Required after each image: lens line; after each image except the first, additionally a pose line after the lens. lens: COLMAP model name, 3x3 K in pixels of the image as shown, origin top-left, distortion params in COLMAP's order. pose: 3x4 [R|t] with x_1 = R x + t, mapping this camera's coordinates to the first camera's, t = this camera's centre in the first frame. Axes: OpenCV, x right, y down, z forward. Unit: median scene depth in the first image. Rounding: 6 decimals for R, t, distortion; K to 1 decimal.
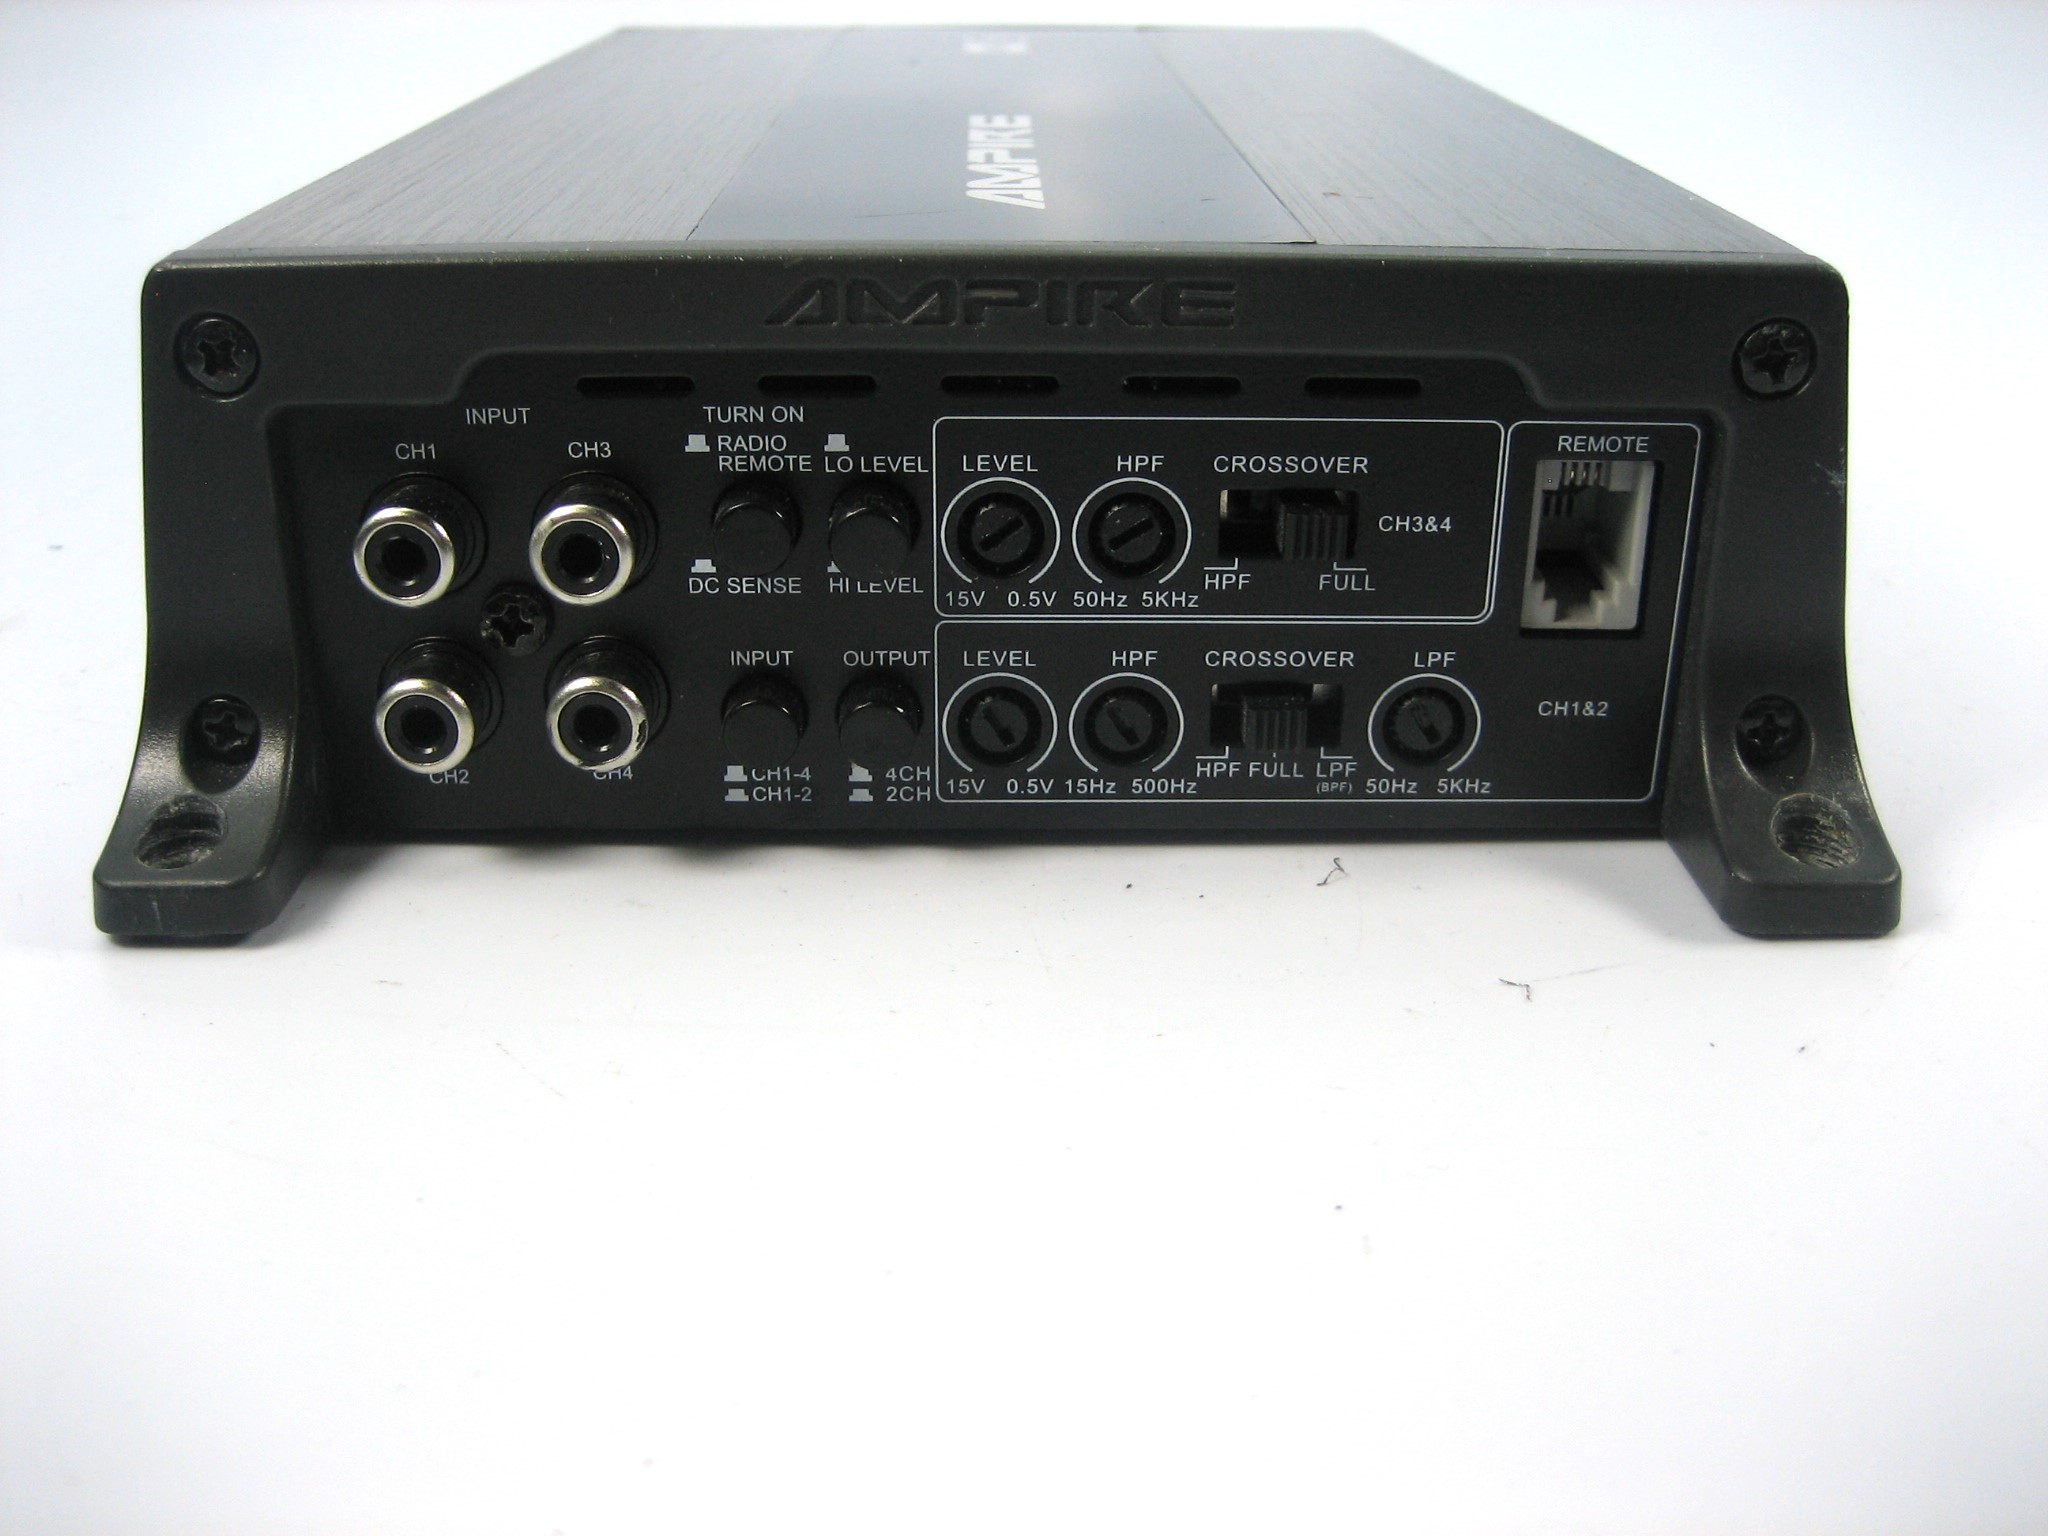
lens RADIAL K [[2267.1, 0, 1024.0], [0, 2267.1, 768.0], [0, 0, 1]] dist [-0.185614, 0.212600]
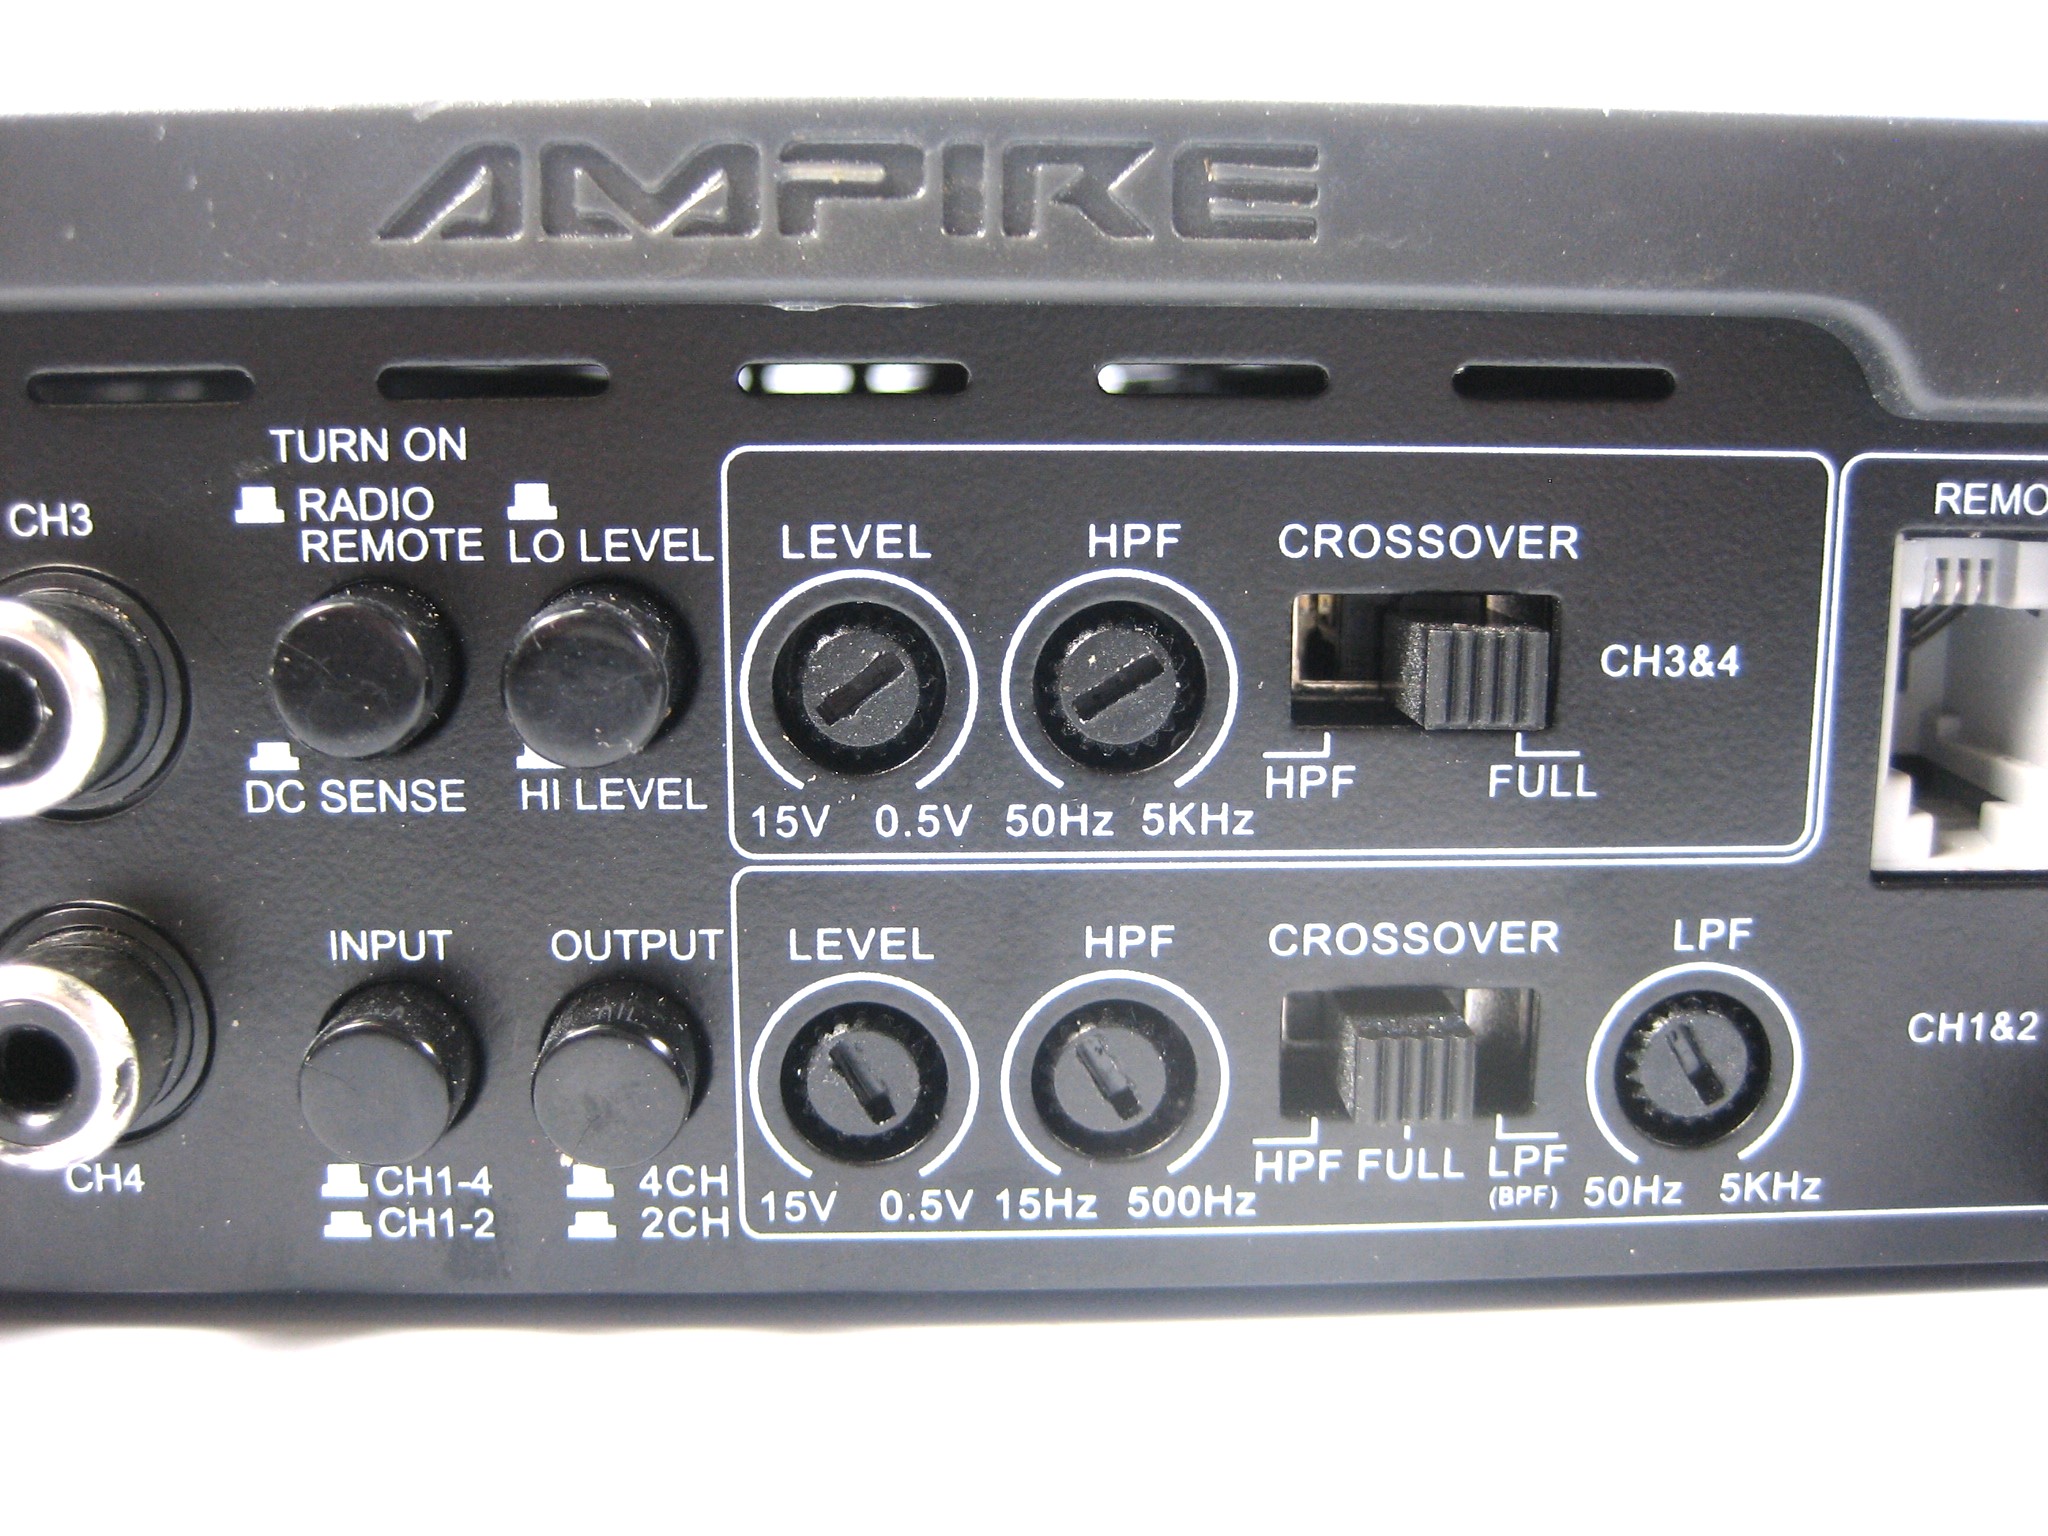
lens RADIAL K [[2267.1, 0, 1024.0], [0, 2267.1, 768.0], [0, 0, 1]] dist [-0.185614, 0.212600]
pose [[0.999725, -0.010253, 0.021100, 0.015295], [0.014798, 0.973524, -0.228104, 0.028863], [-0.018202, 0.228353, 0.973408, 0.506625]]
